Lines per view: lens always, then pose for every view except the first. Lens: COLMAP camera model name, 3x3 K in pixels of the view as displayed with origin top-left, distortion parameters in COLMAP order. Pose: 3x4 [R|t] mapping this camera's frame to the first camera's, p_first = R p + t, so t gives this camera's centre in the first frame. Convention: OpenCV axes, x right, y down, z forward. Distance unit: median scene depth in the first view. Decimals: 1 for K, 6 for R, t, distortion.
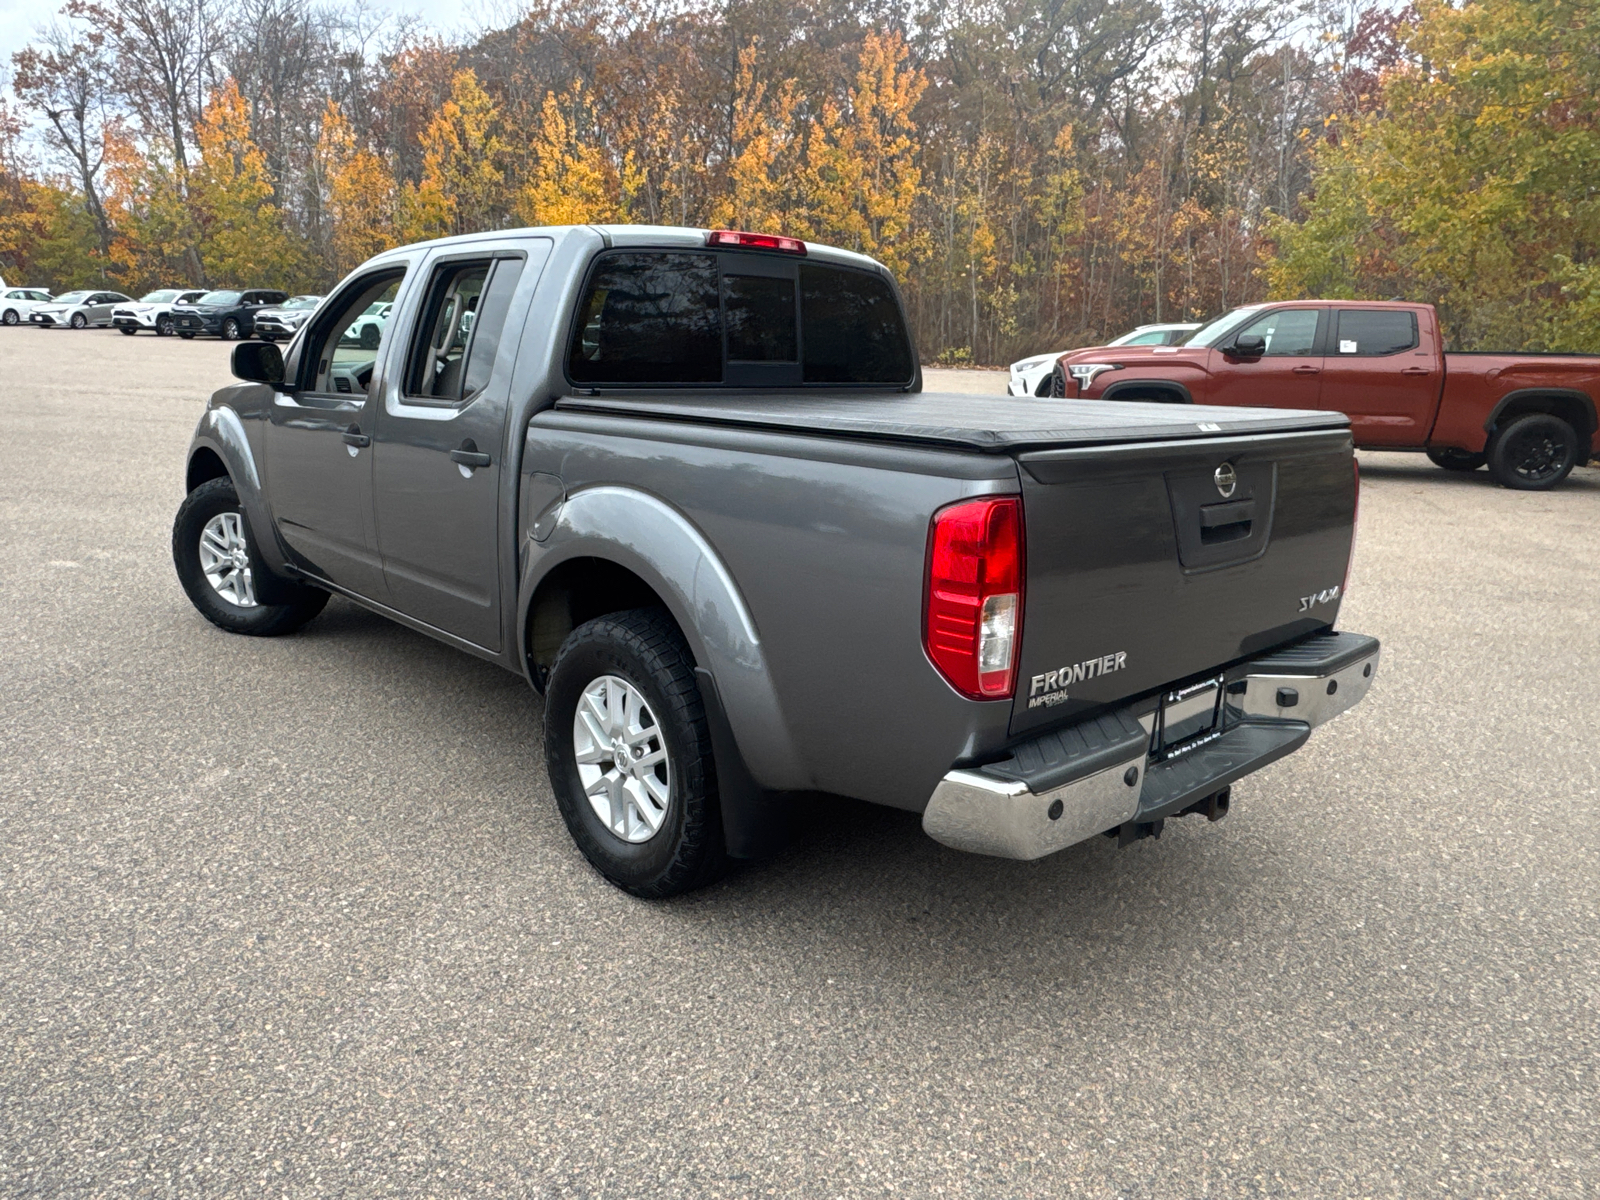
lens RADIAL K [[1144.5, 0, 800.0], [0, 1144.5, 600.0], [0, 0, 1]] dist [-0.006367, 0.005039]
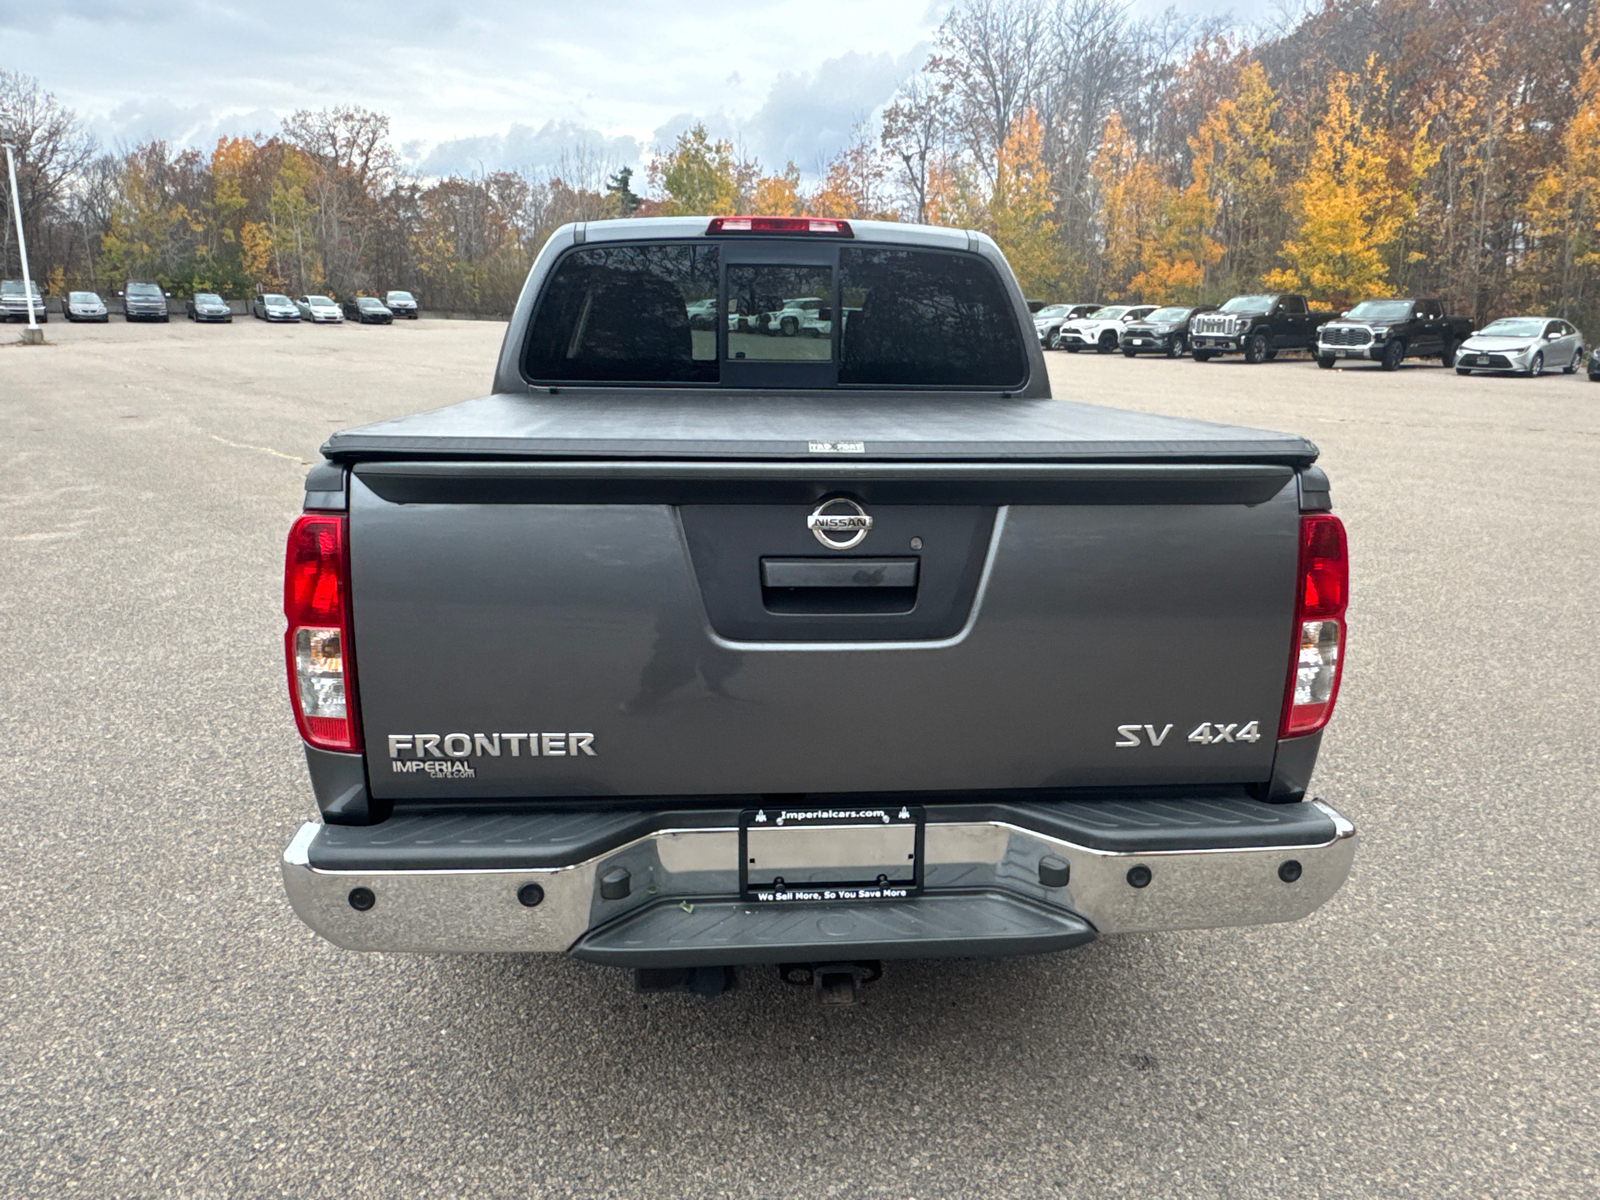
lens RADIAL K [[1144.5, 0, 800.0], [0, 1144.5, 600.0], [0, 0, 1]] dist [-0.006367, 0.005039]
pose [[0.779076, 0.125173, -0.614307, 0.058765], [-0.128602, 0.990936, 0.038821, -0.006263], [0.613598, 0.048757, 0.788112, 0.033406]]
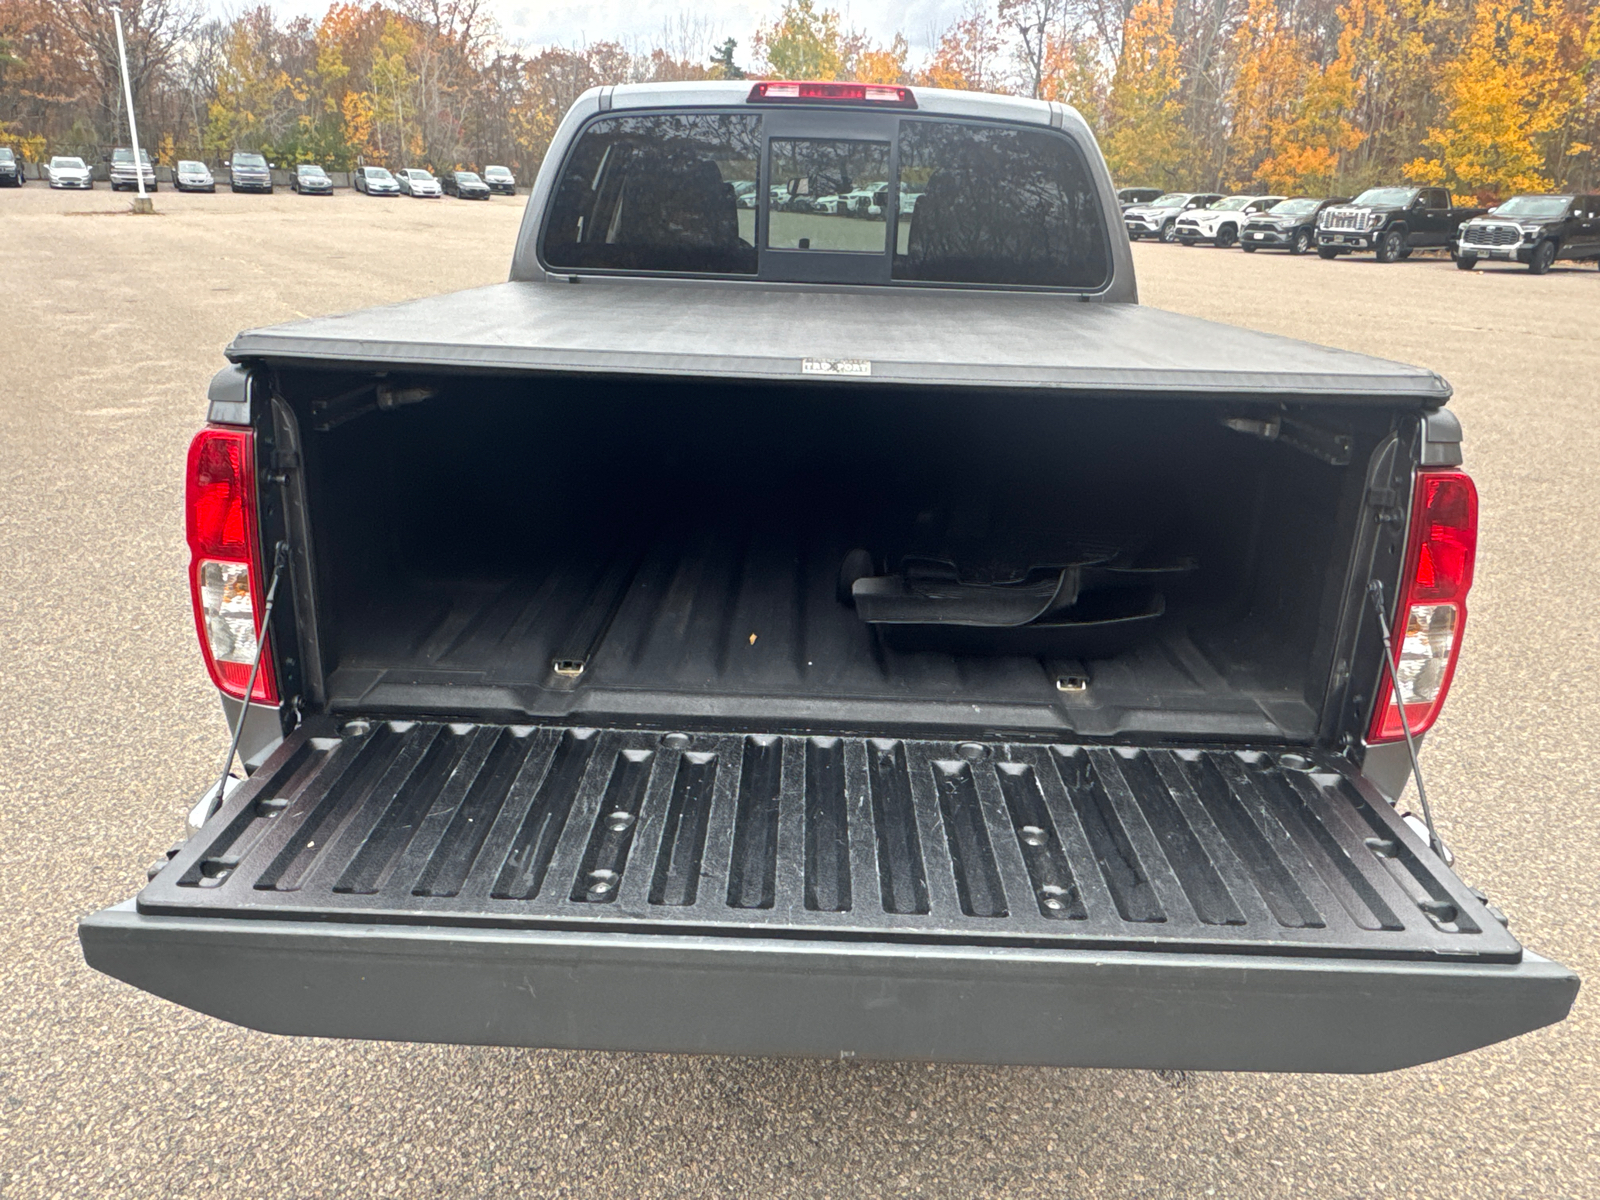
lens RADIAL K [[1139.4, 0, 794.1], [0, 1139.4, 604.8], [0, 0, 1]] dist [-0.005400, 0.004636]
pose [[0.718688, 0.221852, -0.658991, 0.055662], [-0.164983, 0.975078, 0.148336, -0.008816], [0.675476, 0.002114, 0.737379, 0.043228]]
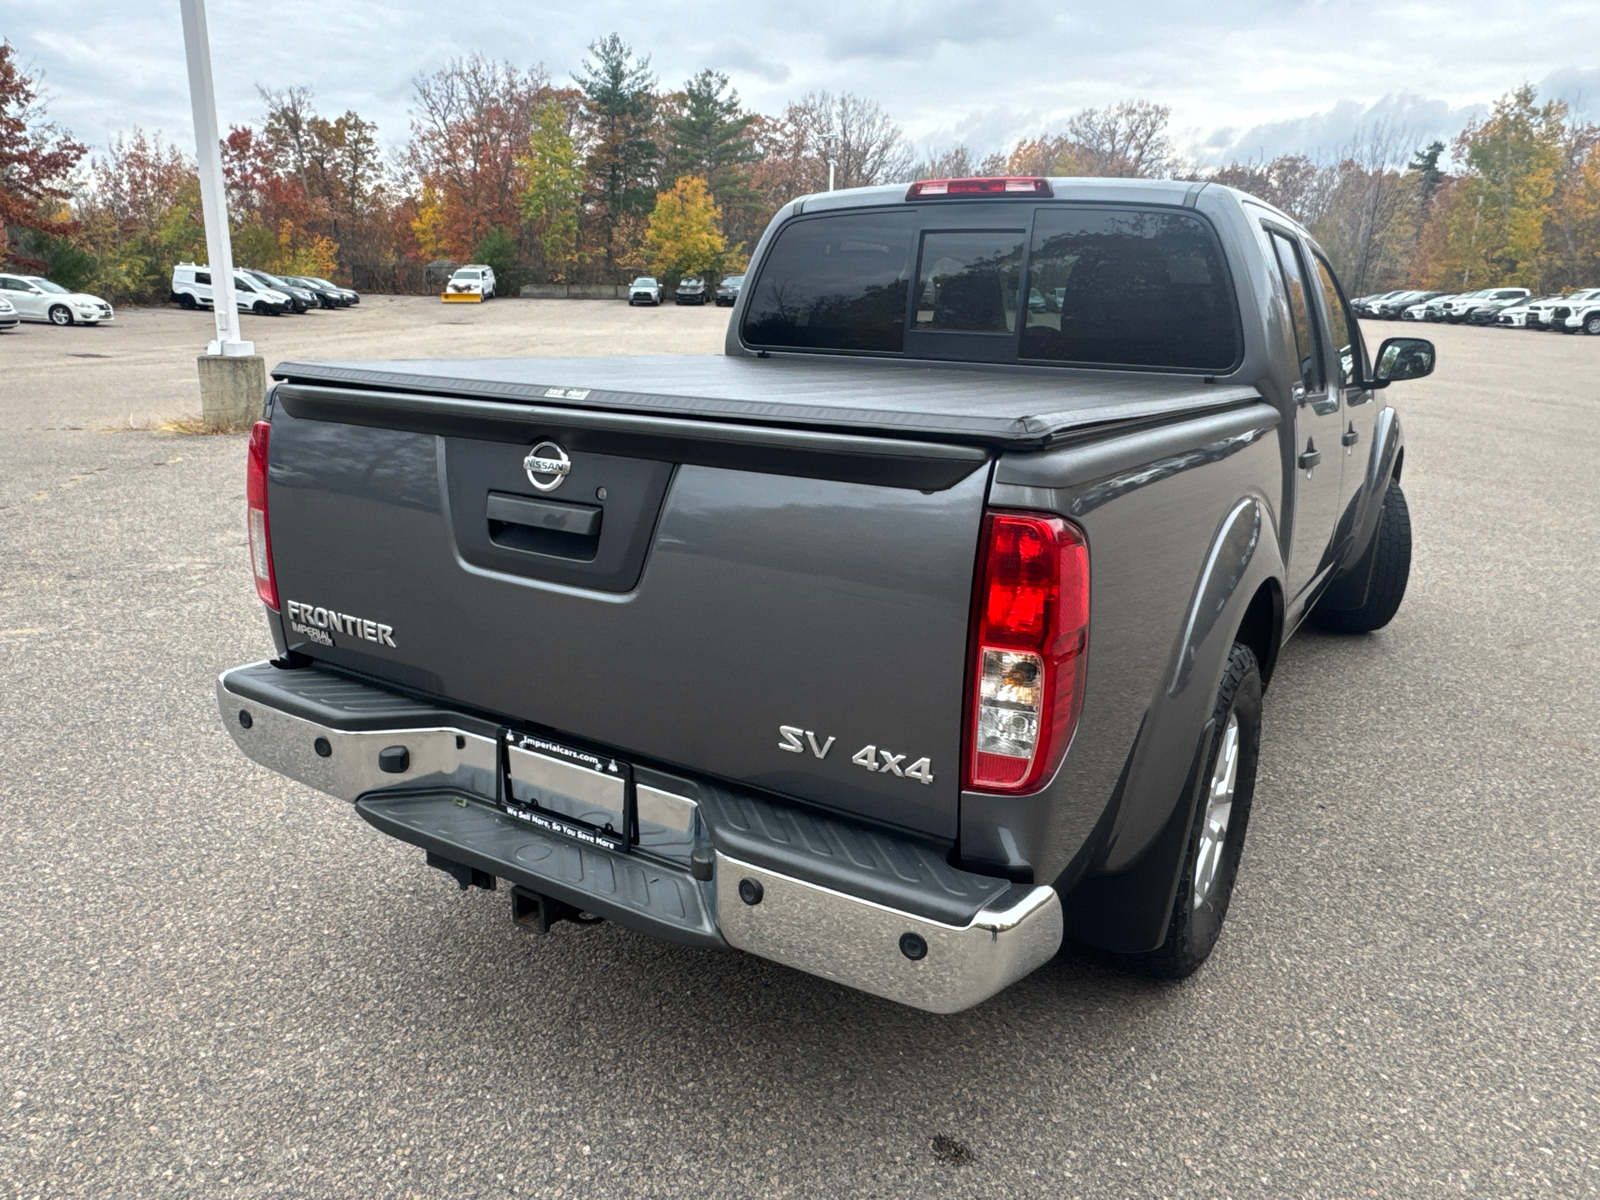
lens RADIAL K [[1144.5, 0, 800.0], [0, 1144.5, 600.0], [0, 0, 1]] dist [-0.006367, 0.005039]
pose [[0.251297, 0.218845, -0.942845, 0.082812], [-0.232407, 0.959249, 0.160709, -0.013280], [0.939594, 0.178738, 0.291917, 0.071815]]
